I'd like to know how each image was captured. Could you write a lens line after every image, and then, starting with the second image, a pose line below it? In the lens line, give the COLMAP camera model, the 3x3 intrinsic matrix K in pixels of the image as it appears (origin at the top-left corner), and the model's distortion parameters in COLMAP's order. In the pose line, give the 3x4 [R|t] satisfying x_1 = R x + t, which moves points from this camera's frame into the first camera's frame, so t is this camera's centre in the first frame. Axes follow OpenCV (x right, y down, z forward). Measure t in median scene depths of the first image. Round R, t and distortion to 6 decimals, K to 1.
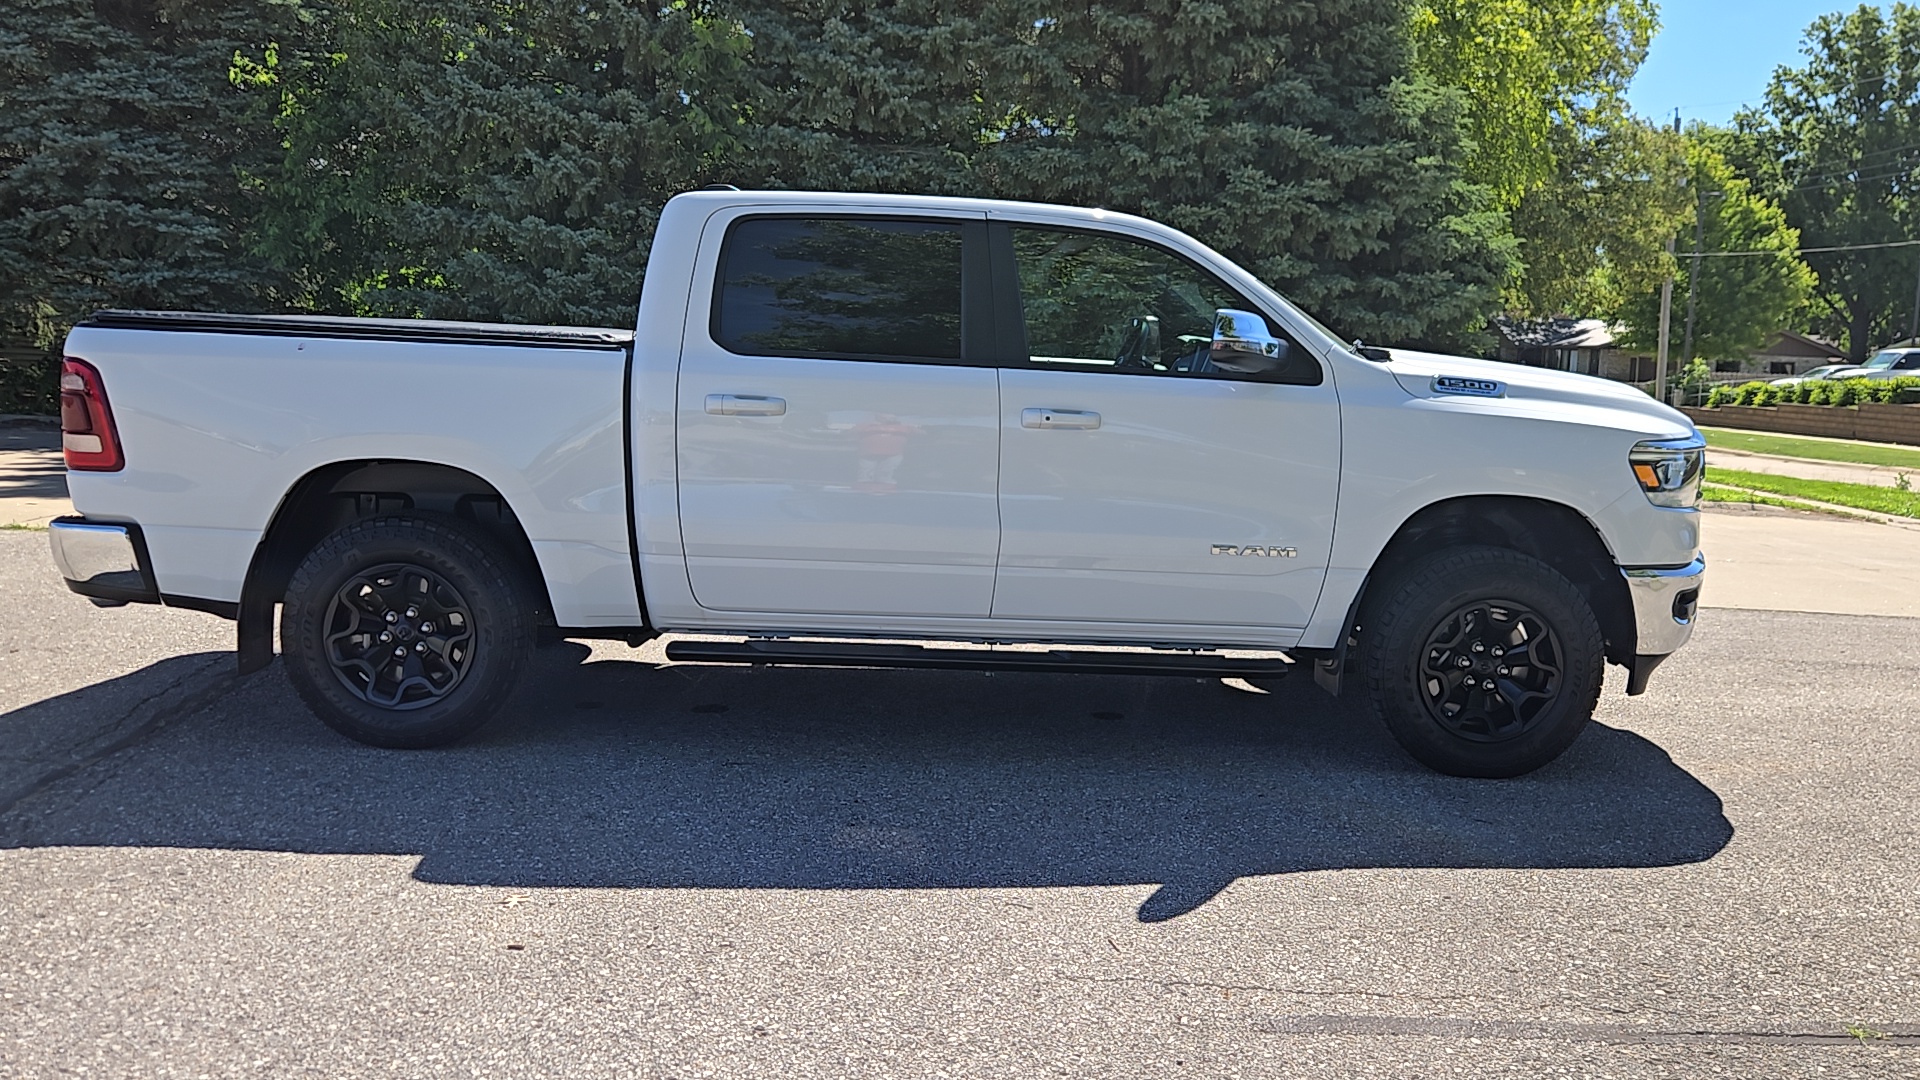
lens RADIAL K [[1589.8, 0, 958.1], [0, 1589.8, 551.9], [0, 0, 1]] dist [0.006659, 0.000087]
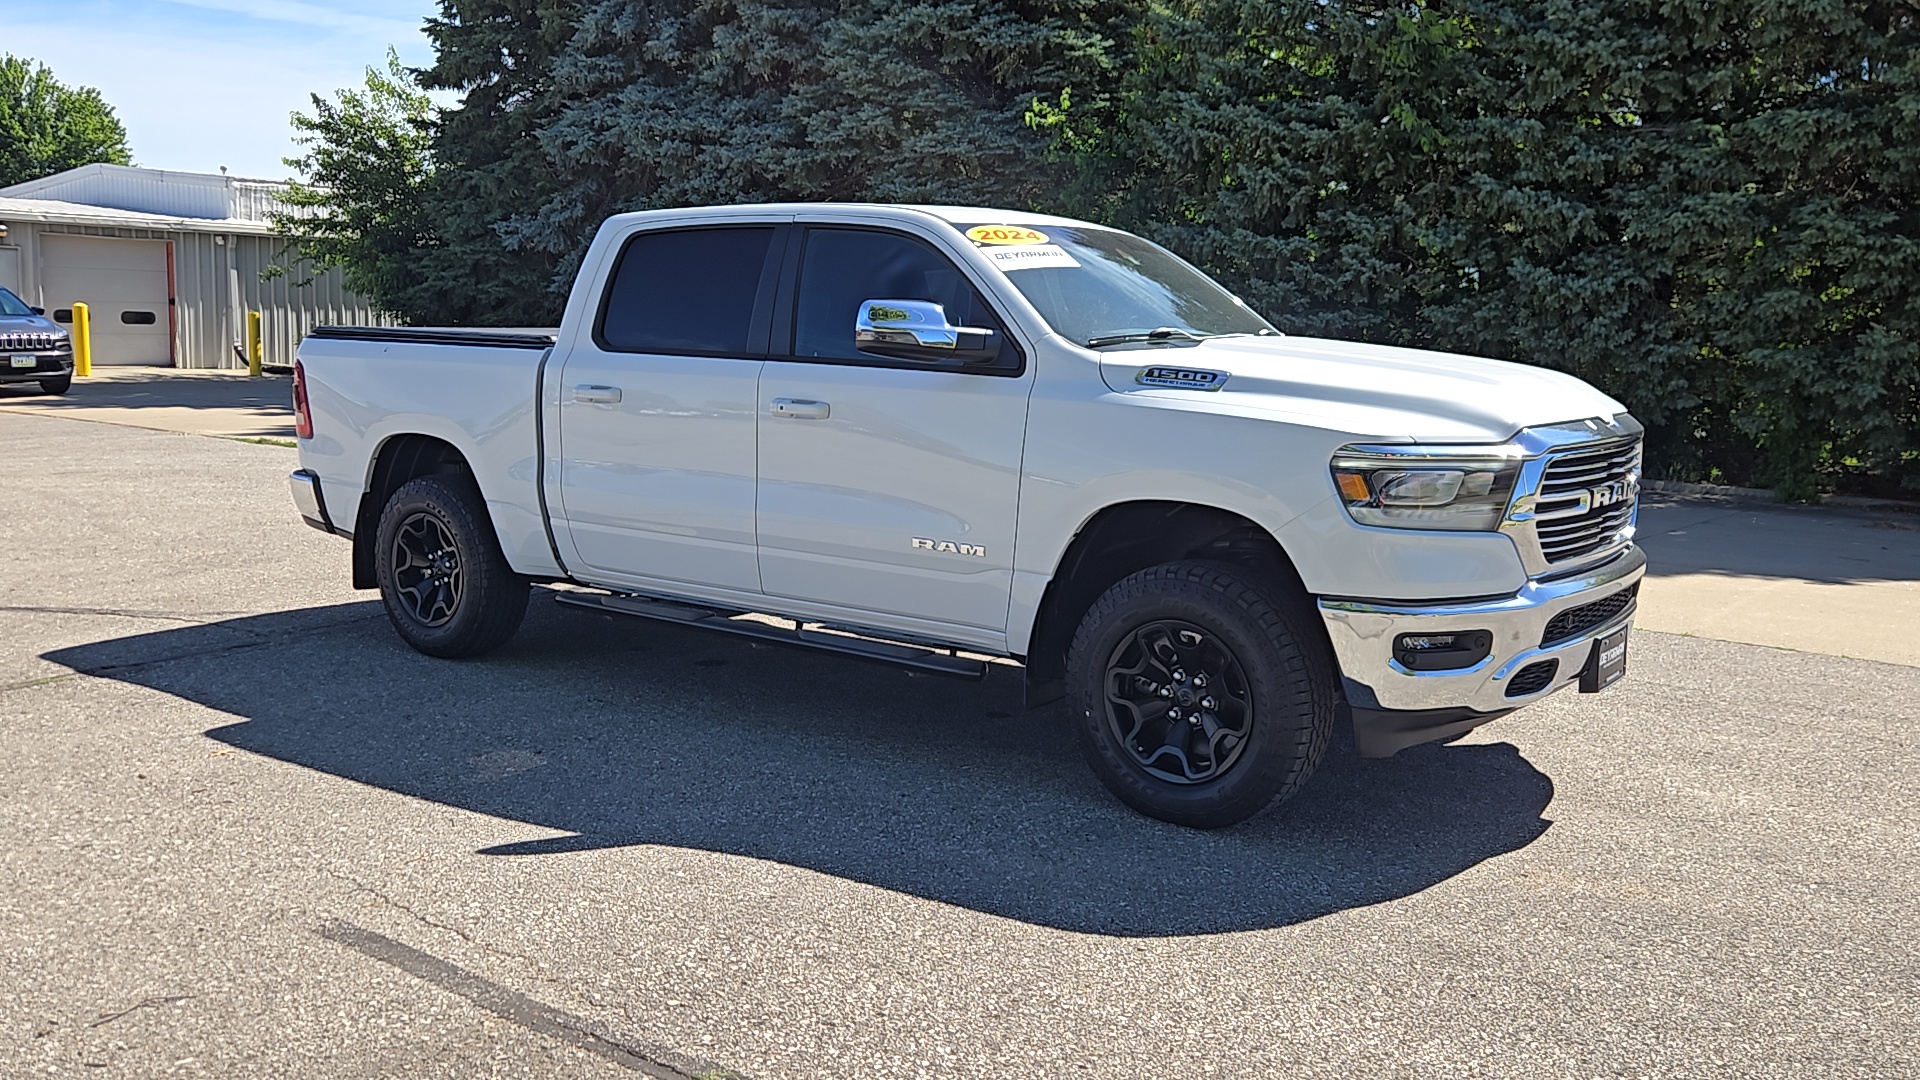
lens RADIAL K [[1598.9, 0, 953.5], [0, 1598.9, 534.2], [0, 0, 1]] dist [0.009496, -0.002808]
pose [[0.779669, 0.057918, -0.623508, 0.779076], [-0.070223, 0.997520, 0.004848, -0.013078], [0.622242, 0.040005, 0.781802, 0.232941]]
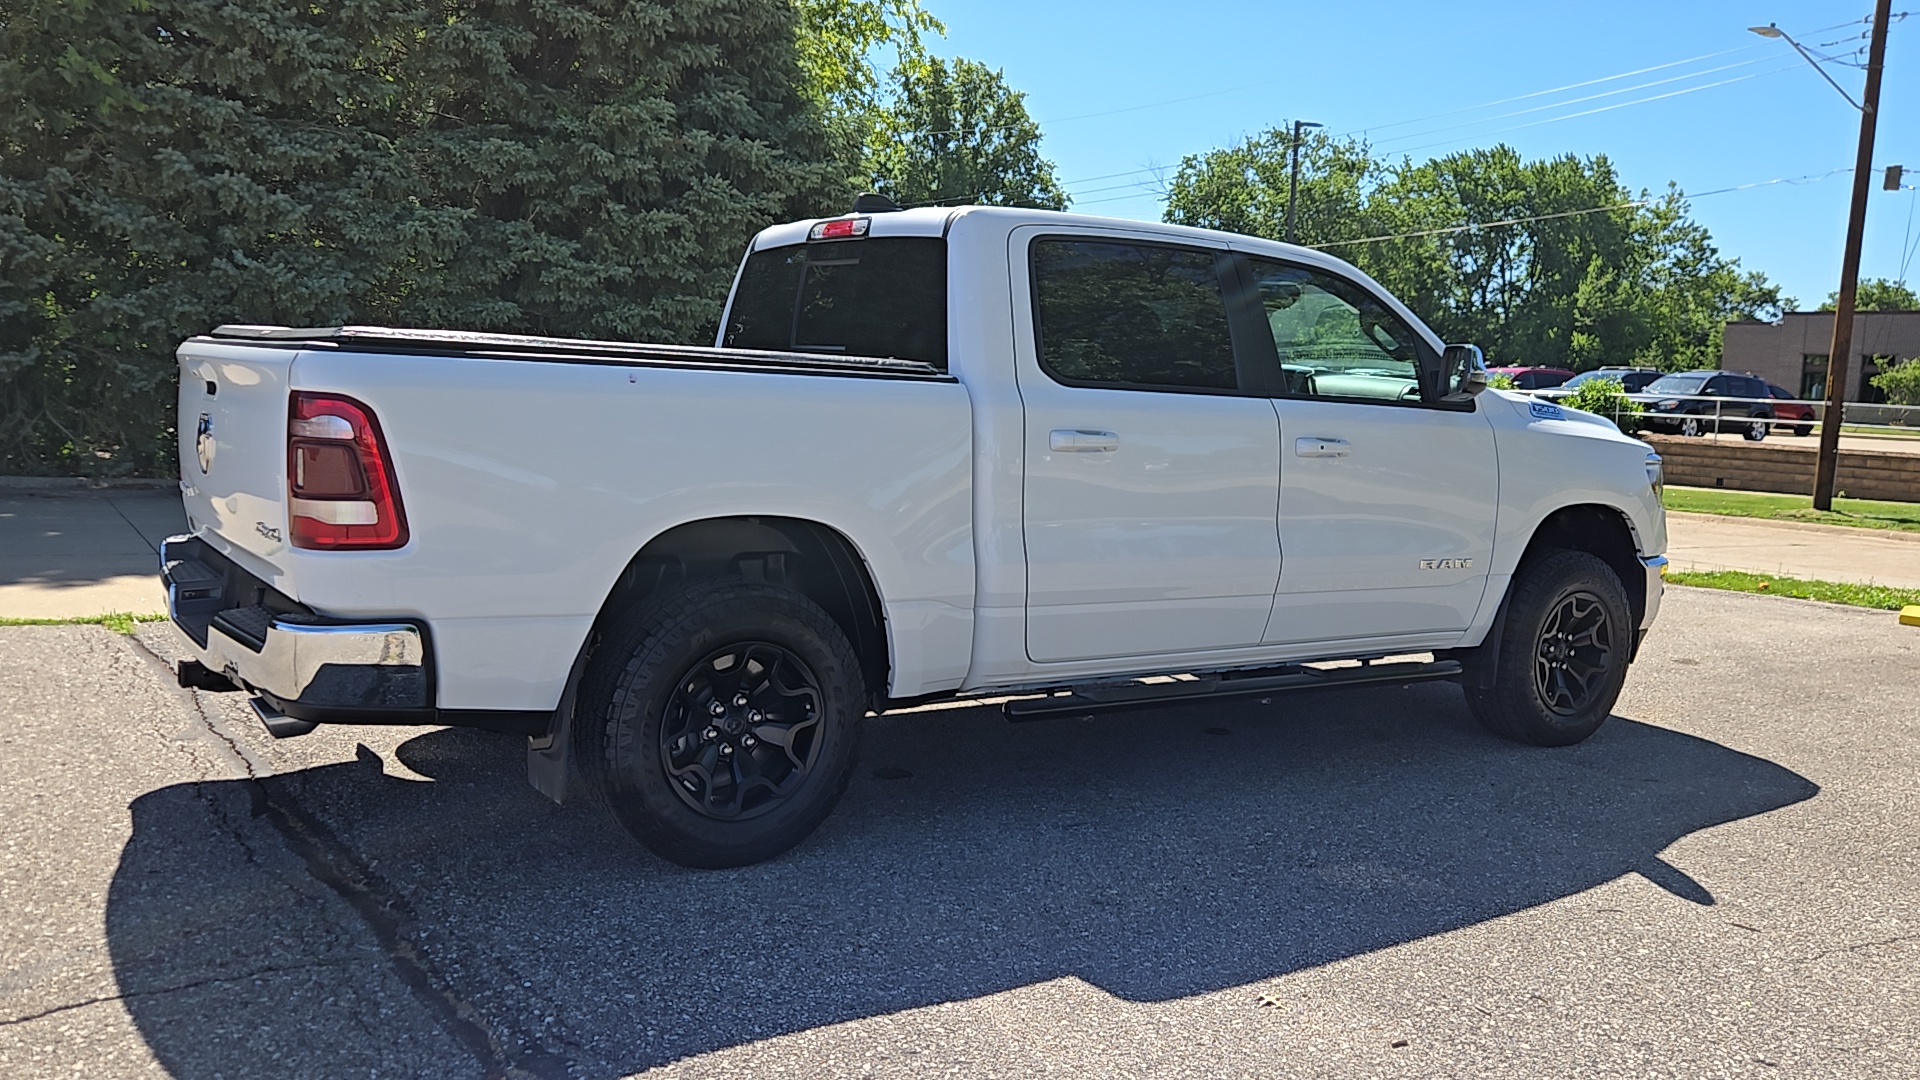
lens RADIAL K [[1584.1, 0, 966.1], [0, 1584.1, 537.4], [0, 0, 1]] dist [0.015514, 0.003348]
pose [[0.853021, -0.051893, 0.519291, -0.651889], [0.056006, 0.998400, 0.007772, -0.044858], [-0.518863, 0.022454, 0.854562, 0.230241]]
